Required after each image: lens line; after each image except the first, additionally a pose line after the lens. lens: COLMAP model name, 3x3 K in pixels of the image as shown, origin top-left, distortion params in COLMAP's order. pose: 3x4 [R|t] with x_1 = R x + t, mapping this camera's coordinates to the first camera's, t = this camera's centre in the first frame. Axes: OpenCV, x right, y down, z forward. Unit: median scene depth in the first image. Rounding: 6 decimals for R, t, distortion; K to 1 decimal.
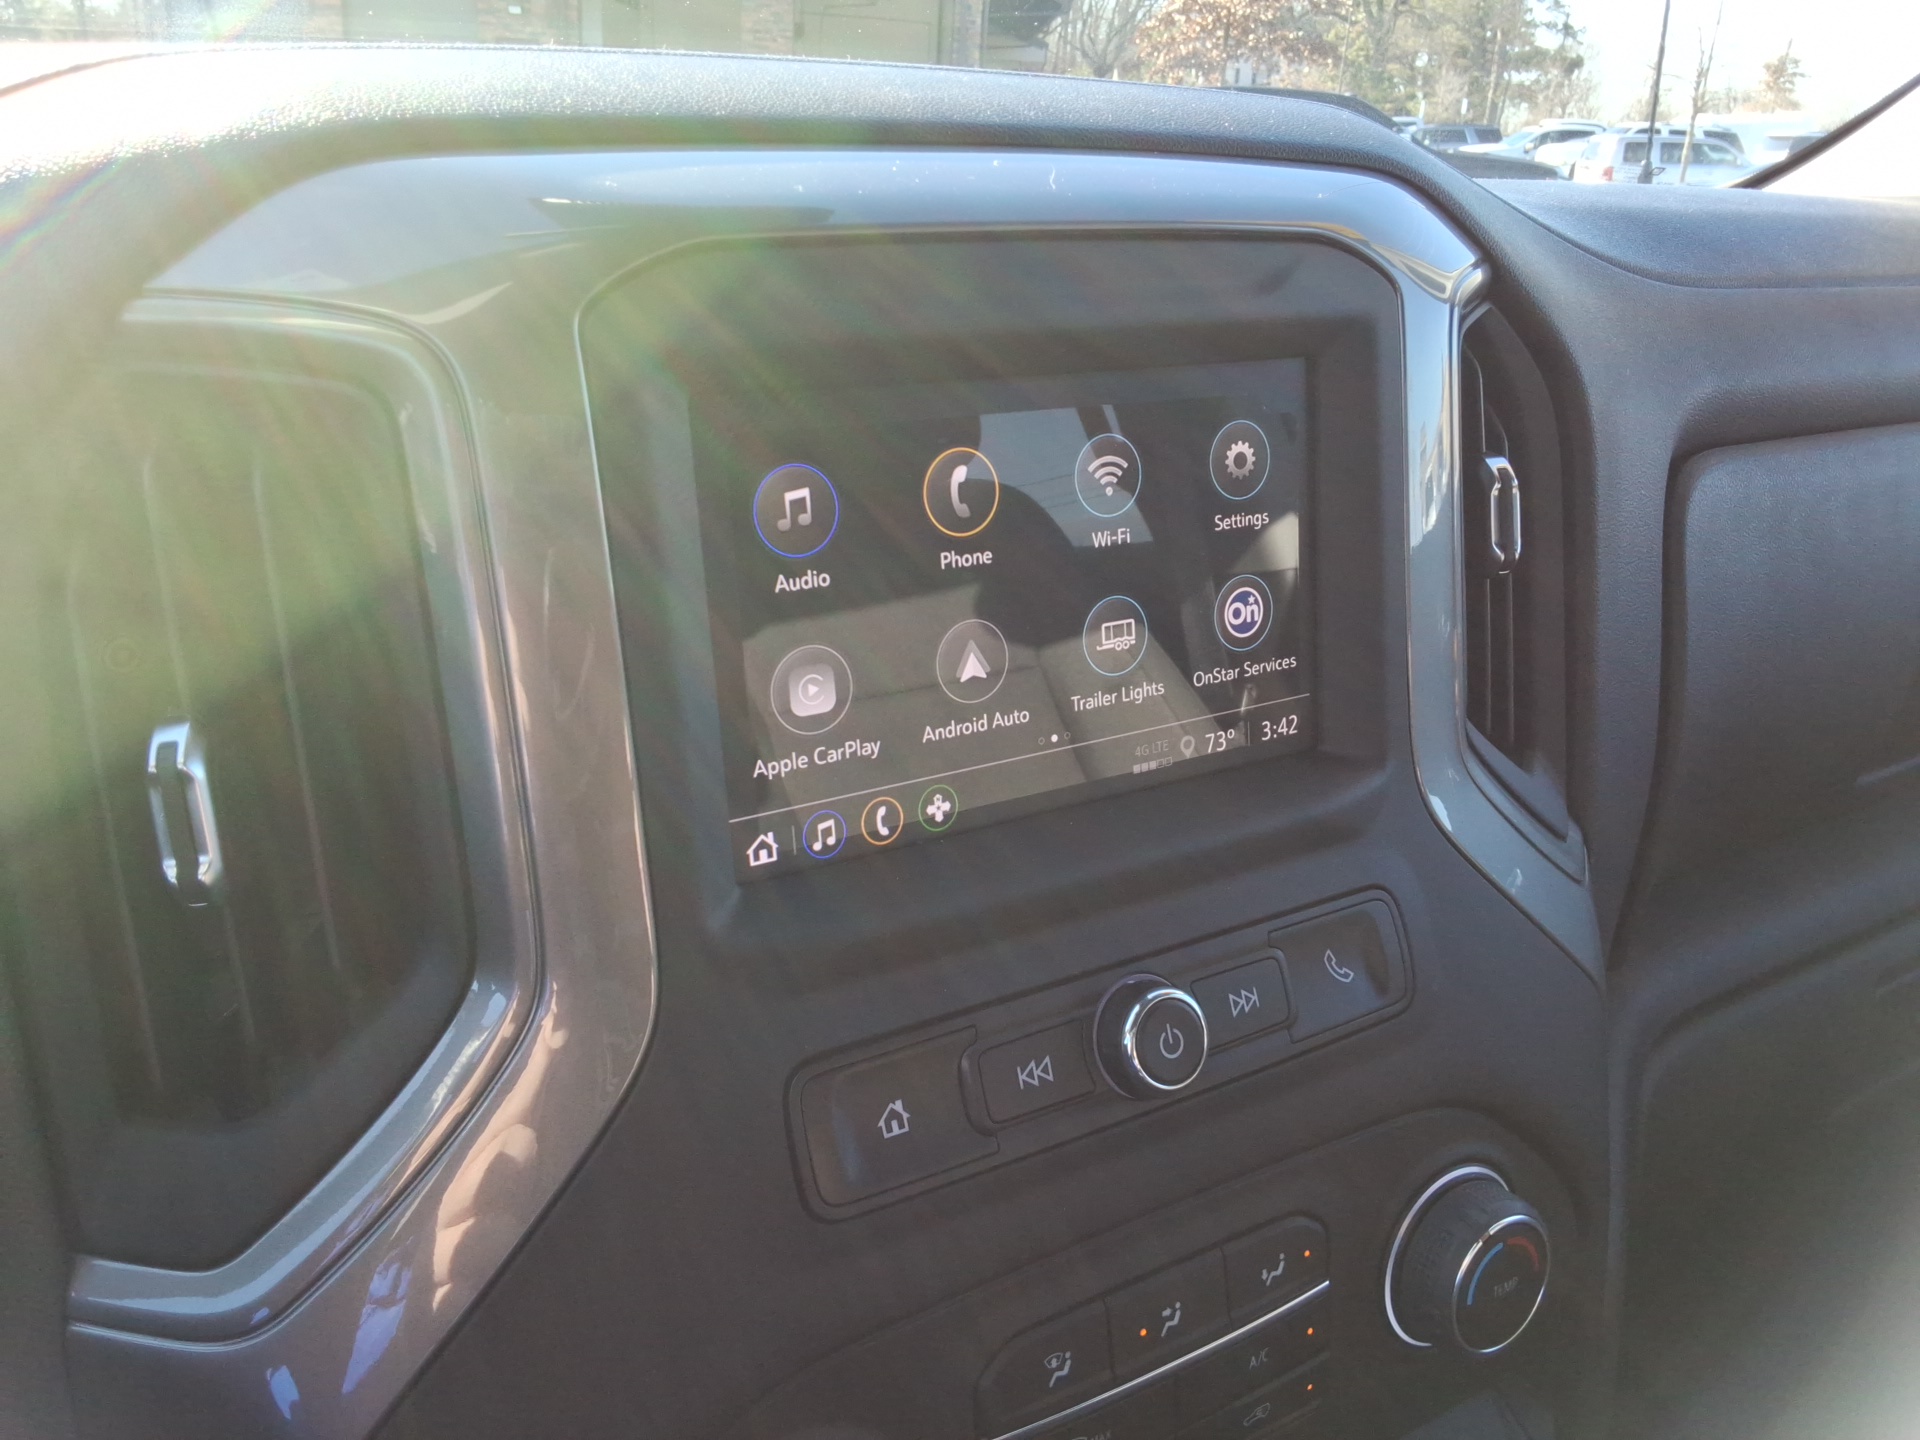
lens RADIAL K [[1556.1, 0, 956.4], [0, 1556.1, 685.5], [0, 0, 1]] dist [0.117748, -0.196785]
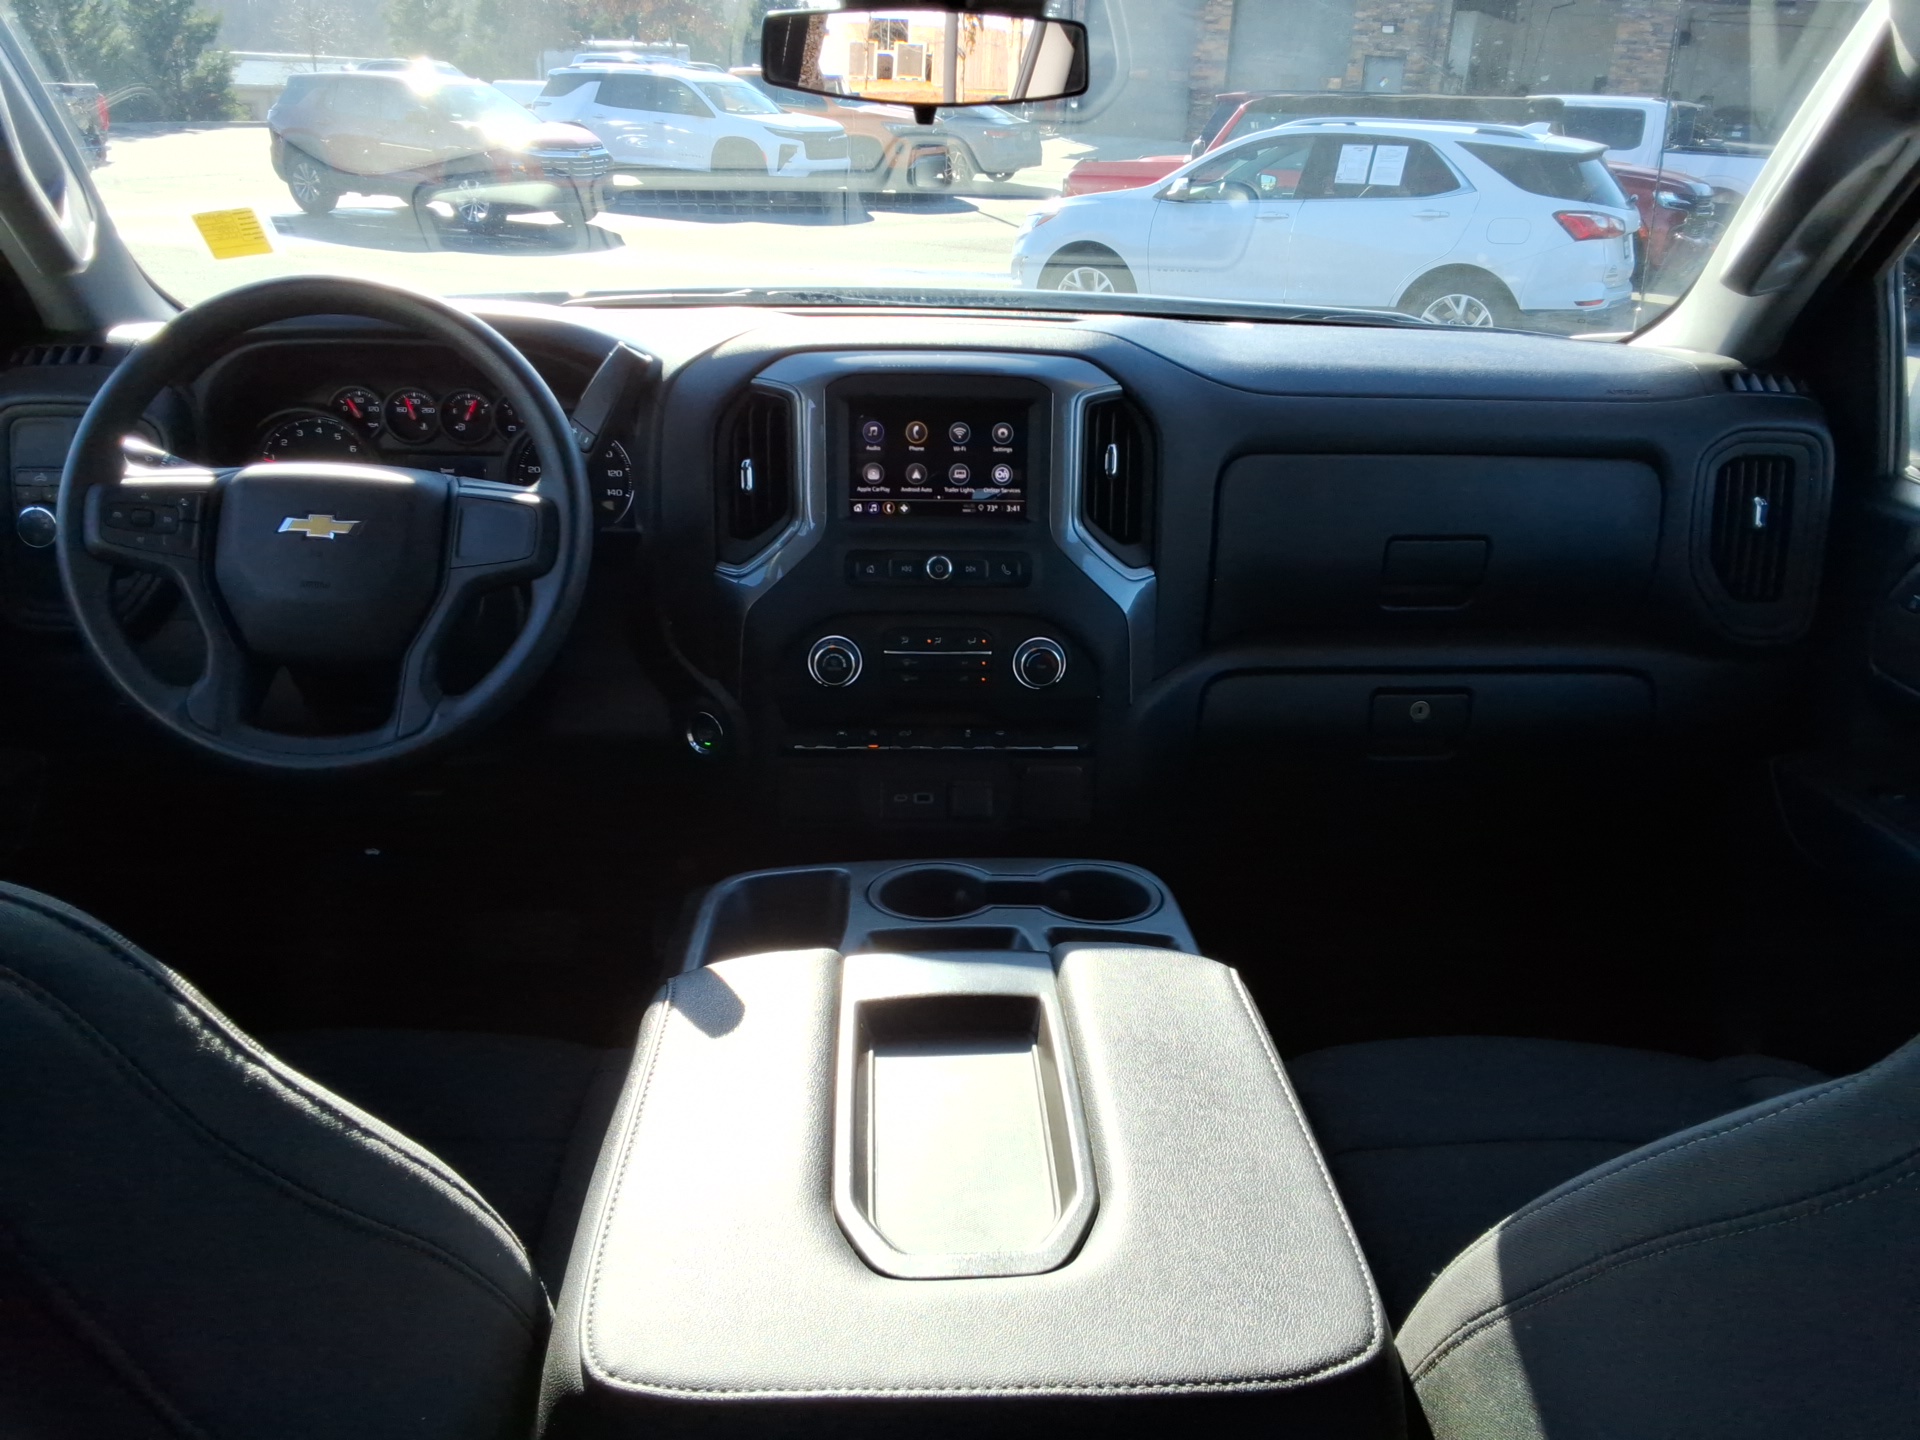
lens RADIAL K [[1556.1, 0, 956.4], [0, 1556.1, 685.5], [0, 0, 1]] dist [0.117748, -0.196785]
pose [[0.862509, 0.165102, -0.478352, 2.247777], [-0.163359, 0.985512, 0.045596, 0.343206], [0.478950, 0.038816, 0.876984, -2.648901]]
